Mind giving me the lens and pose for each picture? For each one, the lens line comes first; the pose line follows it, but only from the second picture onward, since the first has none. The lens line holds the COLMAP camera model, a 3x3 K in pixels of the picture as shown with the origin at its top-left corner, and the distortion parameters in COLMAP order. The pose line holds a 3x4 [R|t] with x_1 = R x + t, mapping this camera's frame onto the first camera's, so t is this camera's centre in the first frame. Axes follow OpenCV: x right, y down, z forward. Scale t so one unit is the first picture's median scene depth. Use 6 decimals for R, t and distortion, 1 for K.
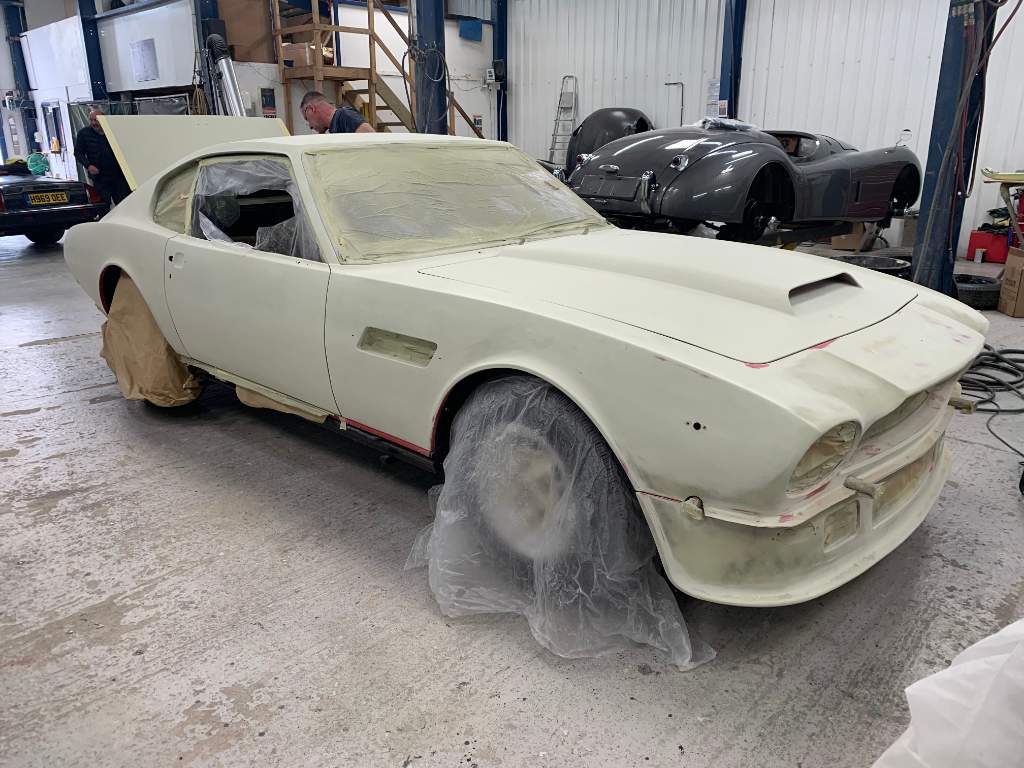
lens RADIAL K [[790.6, 0, 513.2], [0, 790.6, 385.7], [0, 0, 1]] dist [0.013603, -0.007695]
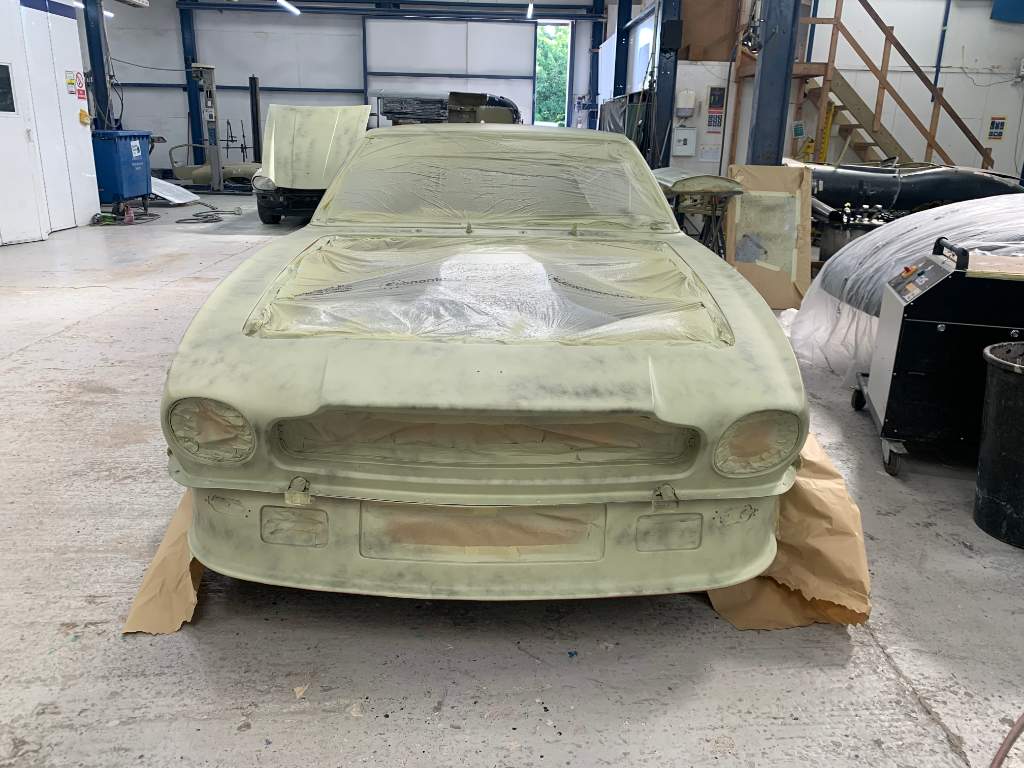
lens RADIAL K [[790.6, 0, 512.7], [0, 790.6, 380.5], [0, 0, 1]] dist [0.013603, -0.007695]
pose [[0.725111, 0.224206, -0.651111, 0.222082], [-0.232691, 0.969673, 0.074764, -0.038870], [0.648127, 0.097295, 0.755291, 0.133686]]
